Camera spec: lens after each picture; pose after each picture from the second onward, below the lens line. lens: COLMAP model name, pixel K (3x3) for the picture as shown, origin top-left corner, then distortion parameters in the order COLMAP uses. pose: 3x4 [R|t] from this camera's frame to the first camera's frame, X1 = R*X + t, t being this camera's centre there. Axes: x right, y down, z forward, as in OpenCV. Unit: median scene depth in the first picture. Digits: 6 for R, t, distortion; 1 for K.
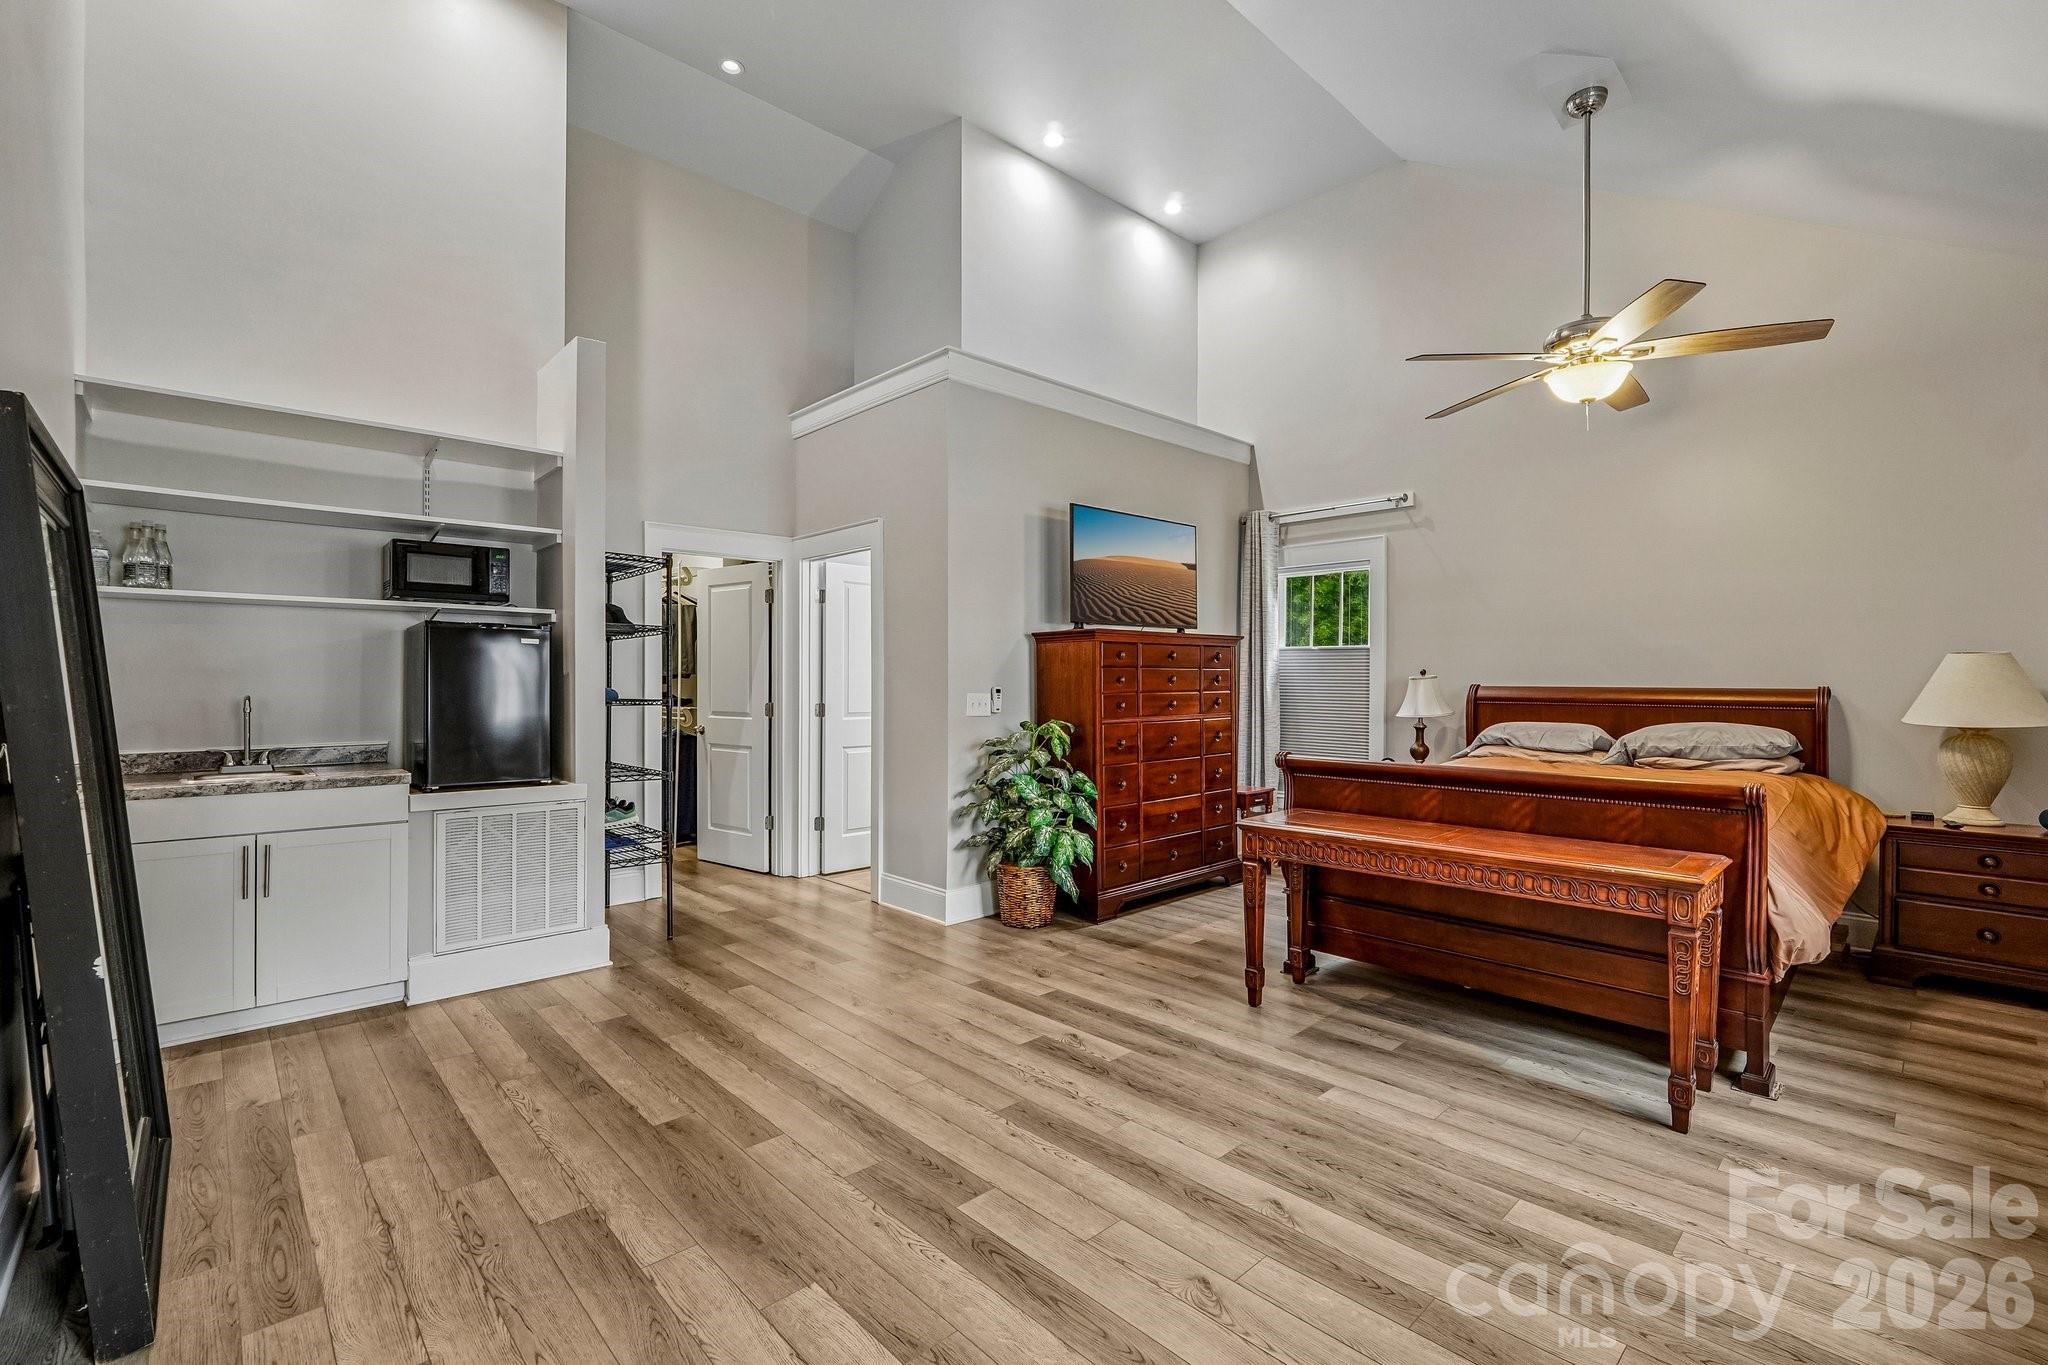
lens RADIAL K [[881.4, 0, 1027.0], [0, 881.4, 673.0], [0, 0, 1]] dist [-0.009458, 0.000140]
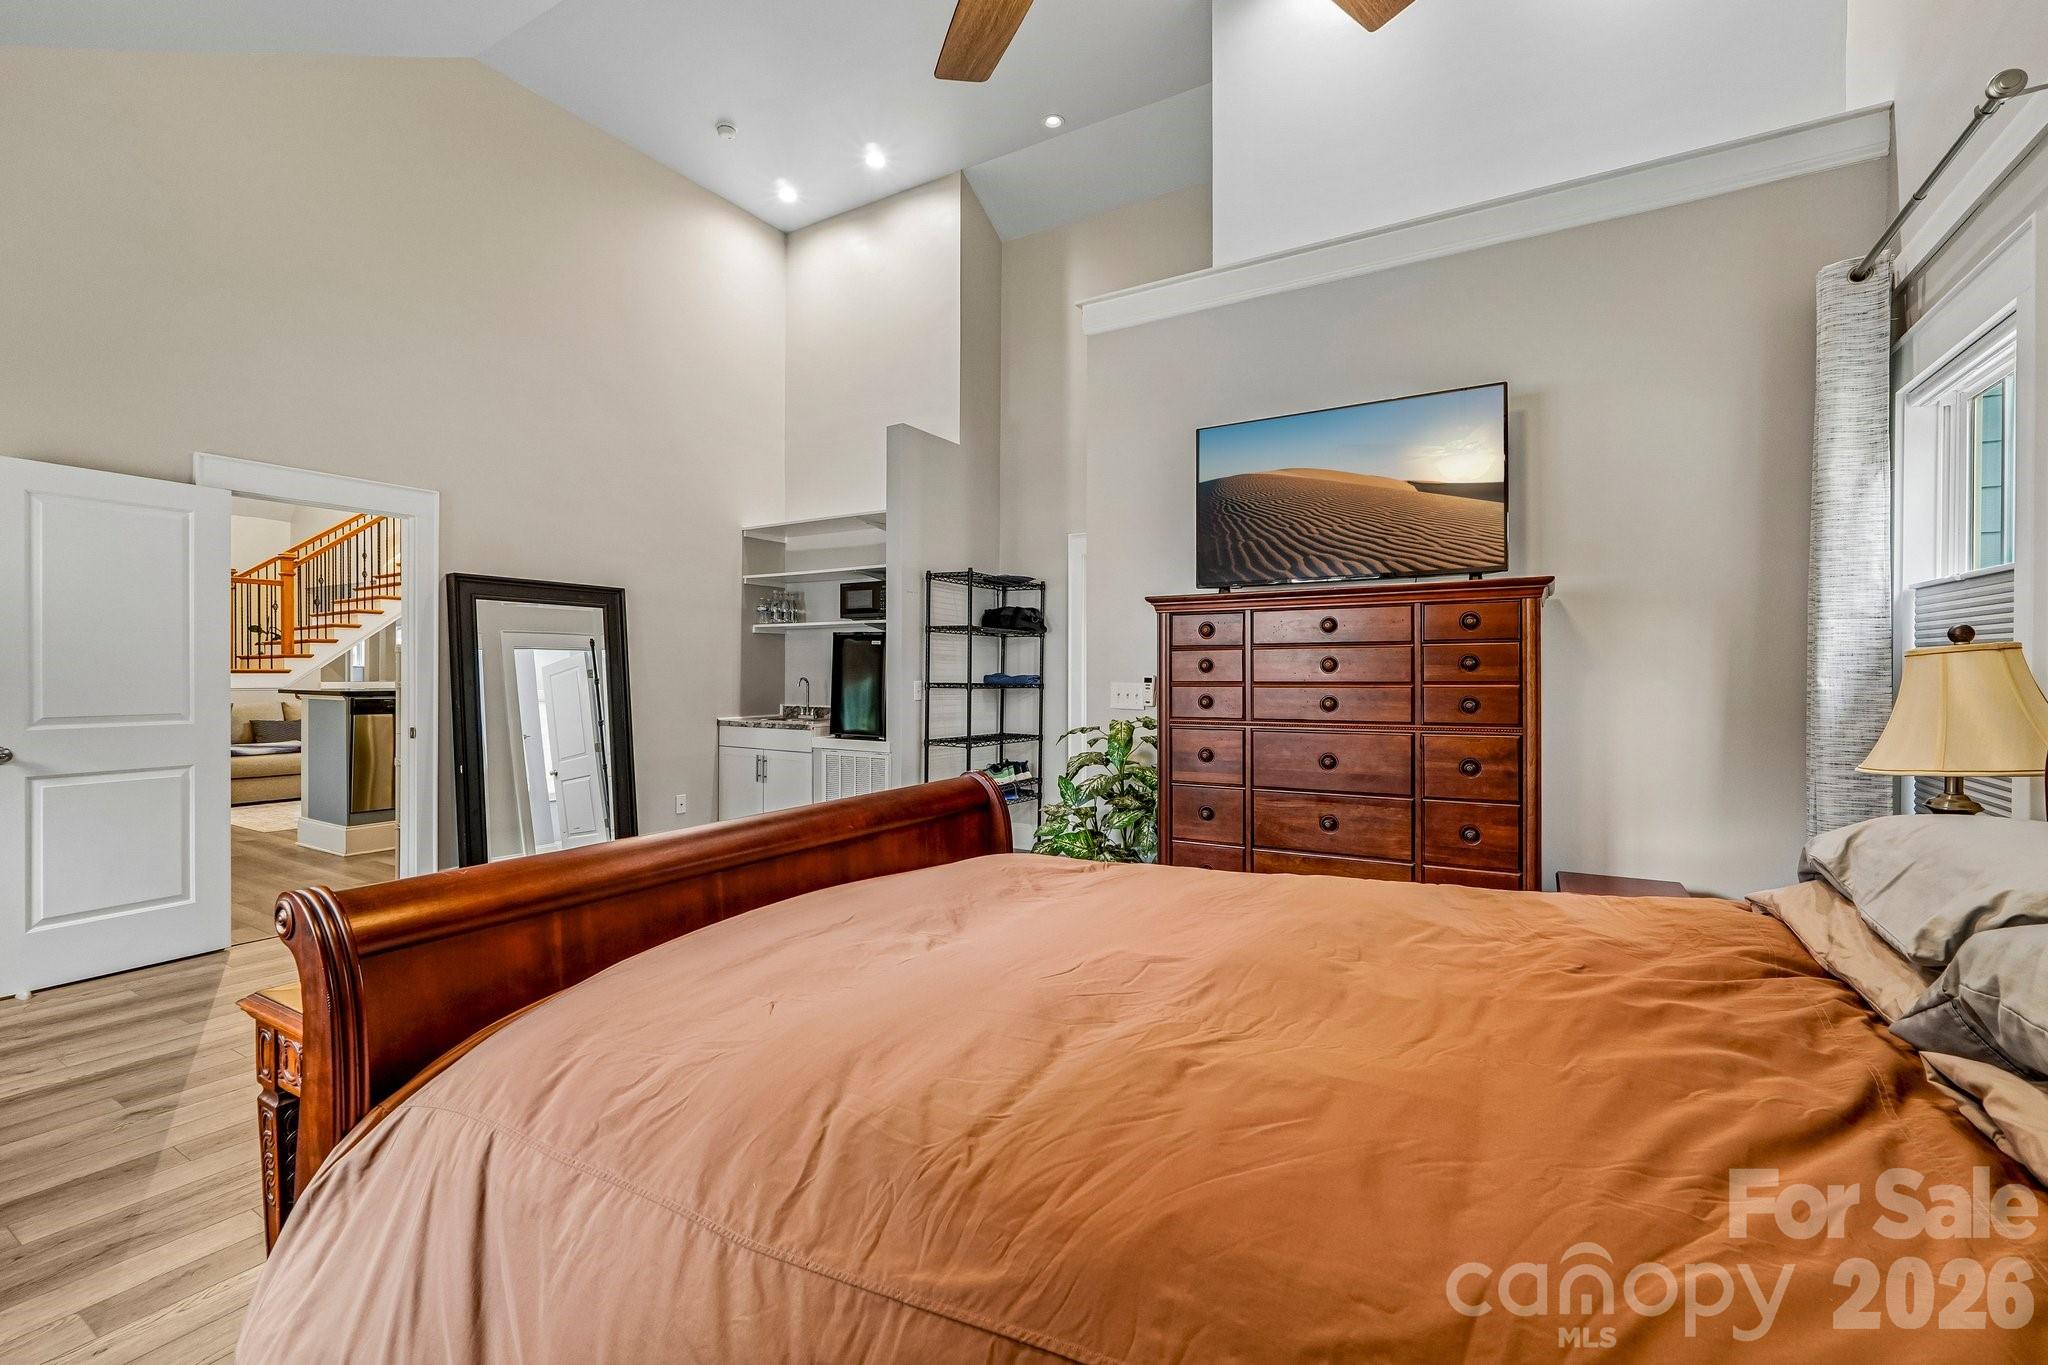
lens RADIAL K [[881.4, 0, 1027.0], [0, 881.4, 673.0], [0, 0, 1]] dist [-0.009458, 0.000140]
pose [[0.279325, -0.007547, -0.960167, 0.722816], [-0.002773, 0.999959, -0.008666, 0.022174], [0.960193, 0.005083, 0.279292, 0.656213]]
